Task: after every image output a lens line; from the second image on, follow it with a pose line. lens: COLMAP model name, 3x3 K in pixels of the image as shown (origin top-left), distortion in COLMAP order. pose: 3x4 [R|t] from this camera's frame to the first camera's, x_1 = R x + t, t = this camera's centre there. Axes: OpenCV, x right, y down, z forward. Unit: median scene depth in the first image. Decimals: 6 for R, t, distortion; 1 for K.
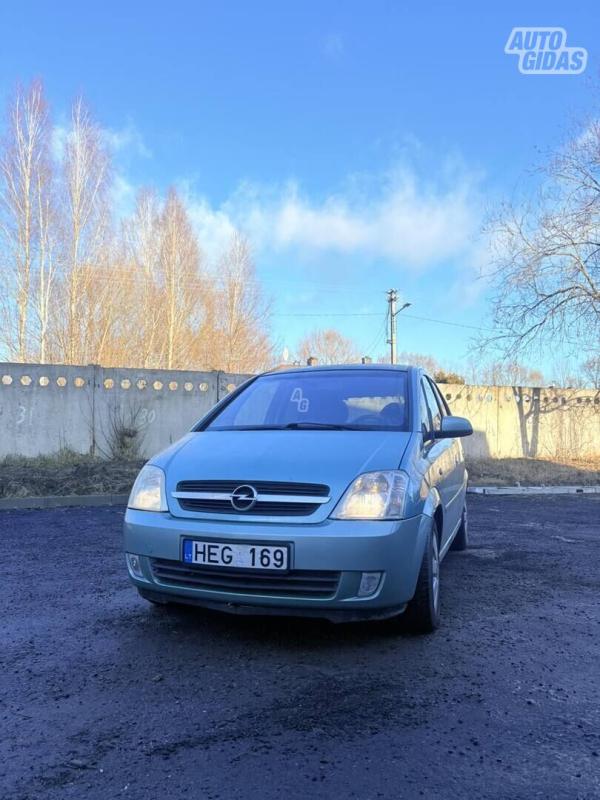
lens RADIAL K [[600.5, 0, 300.0], [0, 600.5, 400.0], [0, 0, 1]] dist [0.060493, -0.078932]
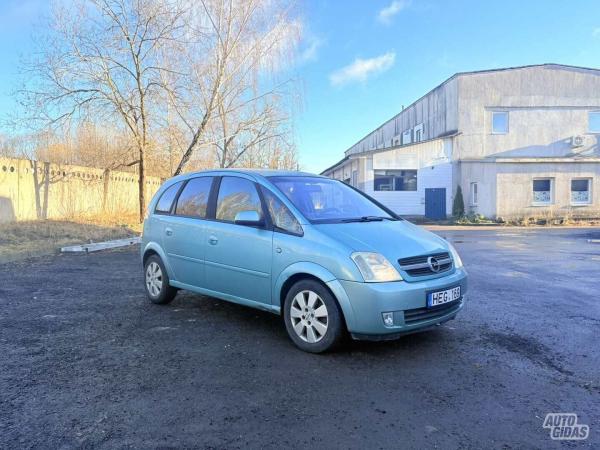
lens RADIAL K [[450.4, 0, 300.0], [0, 450.4, 225.0], [0, 0, 1]] dist [0.060493, -0.078932]
pose [[0.455961, -0.048423, 0.888682, -1.358629], [-0.062076, 0.994357, 0.086030, -0.036533], [-0.887832, -0.094392, 0.450382, 0.729791]]
